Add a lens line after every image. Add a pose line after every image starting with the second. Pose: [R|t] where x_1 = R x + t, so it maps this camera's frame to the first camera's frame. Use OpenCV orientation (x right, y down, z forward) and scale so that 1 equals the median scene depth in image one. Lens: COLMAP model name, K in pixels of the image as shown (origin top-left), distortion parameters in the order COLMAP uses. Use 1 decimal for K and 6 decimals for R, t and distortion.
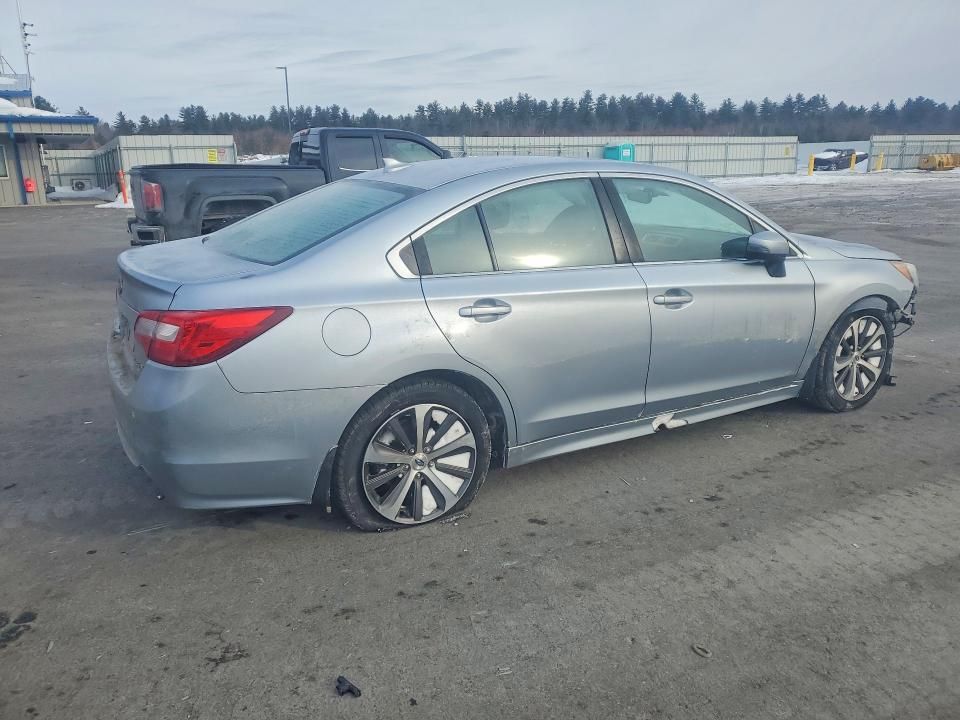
lens RADIAL K [[738.0, 0, 473.5], [0, 738.0, 335.4], [0, 0, 1]] dist [0.008495, 0.003999]
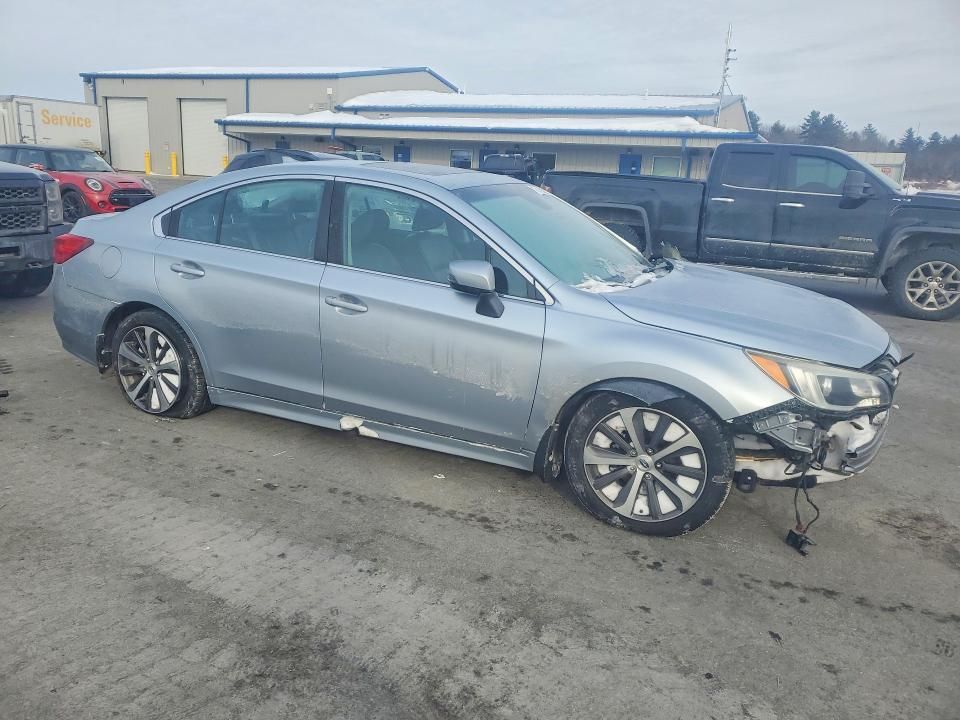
lens RADIAL K [[738.0, 0, 479.7], [0, 738.0, 360.7], [0, 0, 1]] dist [0.008495, 0.003999]
pose [[0.603959, 0.251630, -0.756251, 1.171657], [-0.245938, 0.961389, 0.123475, -0.145225], [0.758121, 0.111417, 0.642525, 0.491571]]
